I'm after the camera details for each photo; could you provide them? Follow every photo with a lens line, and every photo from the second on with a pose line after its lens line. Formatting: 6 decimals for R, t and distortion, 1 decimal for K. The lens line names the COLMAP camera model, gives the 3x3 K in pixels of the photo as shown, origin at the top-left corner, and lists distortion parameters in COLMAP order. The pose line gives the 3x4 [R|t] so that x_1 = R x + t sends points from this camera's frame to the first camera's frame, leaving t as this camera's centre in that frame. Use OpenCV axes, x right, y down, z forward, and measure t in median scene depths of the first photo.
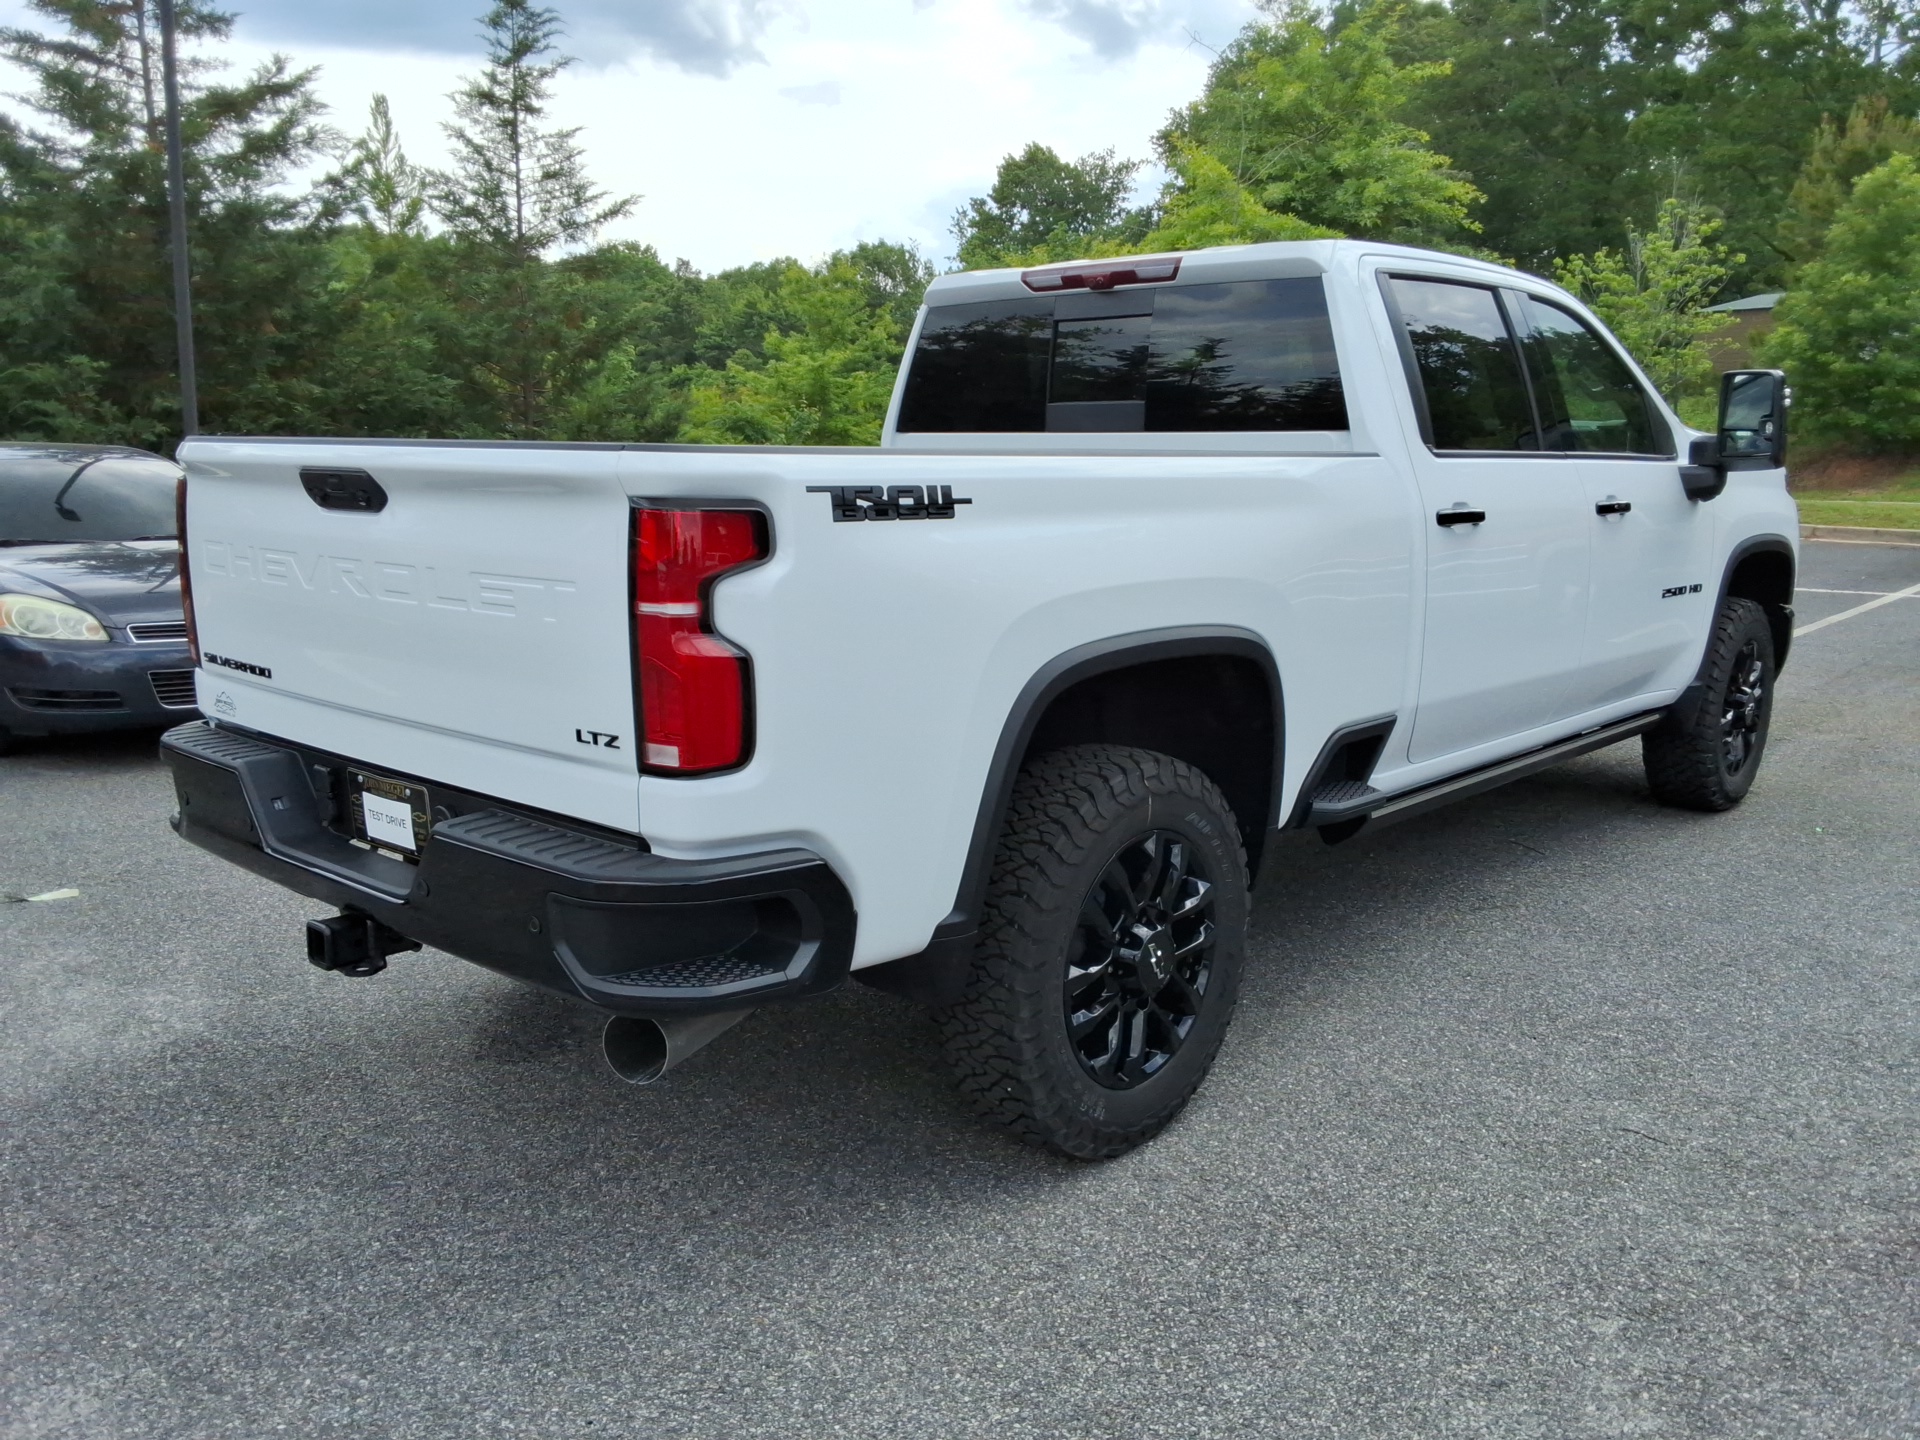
lens RADIAL K [[1549.0, 0, 994.0], [0, 1549.0, 684.9], [0, 0, 1]] dist [0.097303, -0.150844]
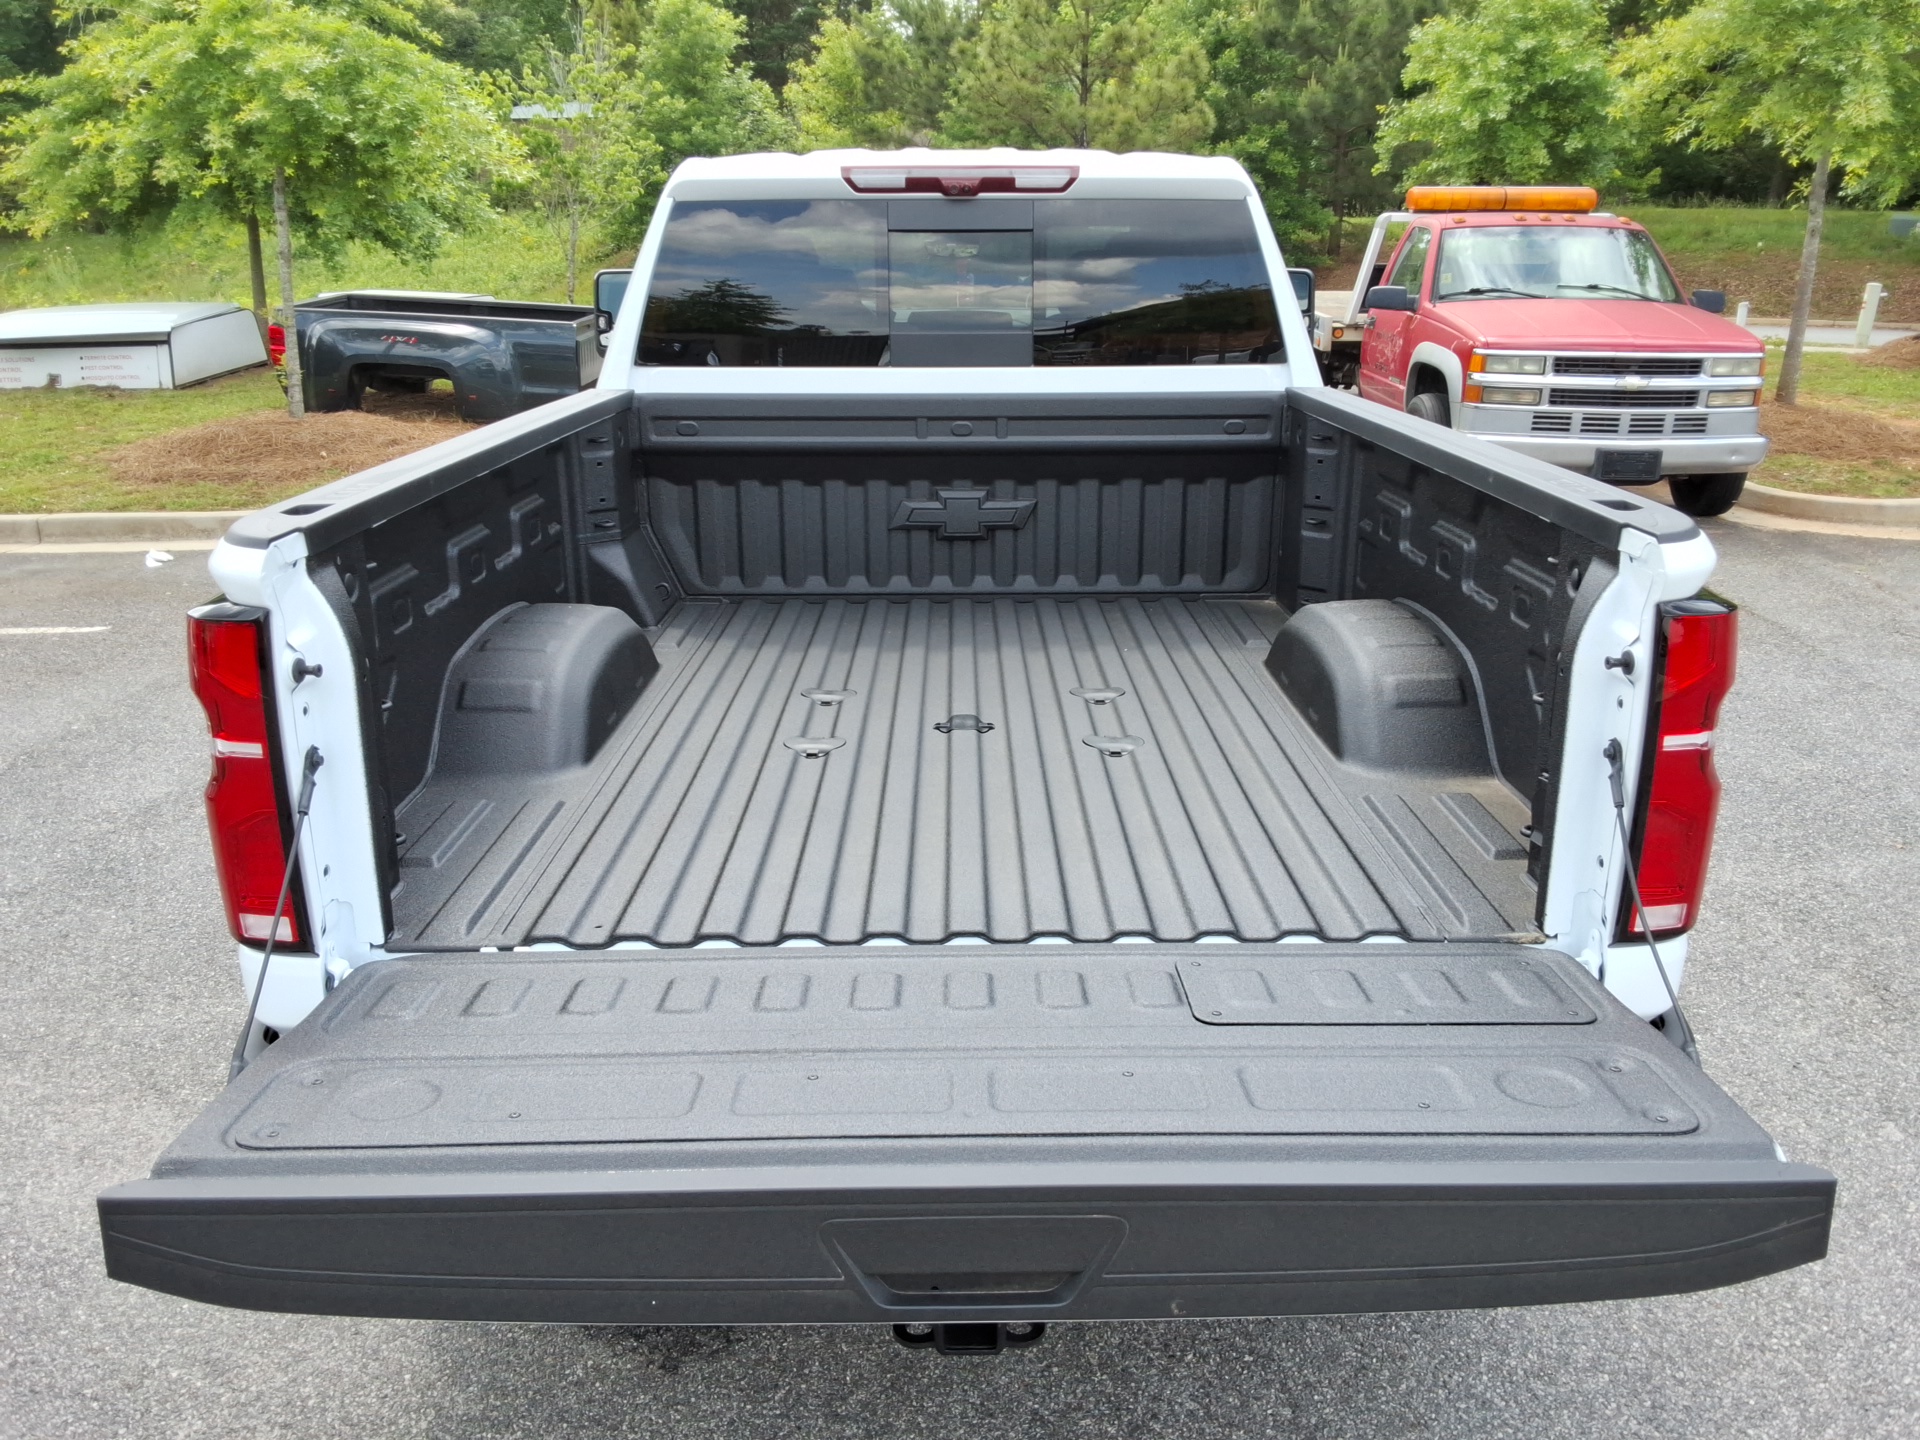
lens RADIAL K [[1549.0, 0, 980.8], [0, 1549.0, 684.4], [0, 0, 1]] dist [0.097303, -0.150844]
pose [[0.739960, -0.187462, 0.646001, -0.546910], [0.109691, 0.981154, 0.159074, -0.130793], [-0.663647, -0.046848, 0.746577, 0.353205]]
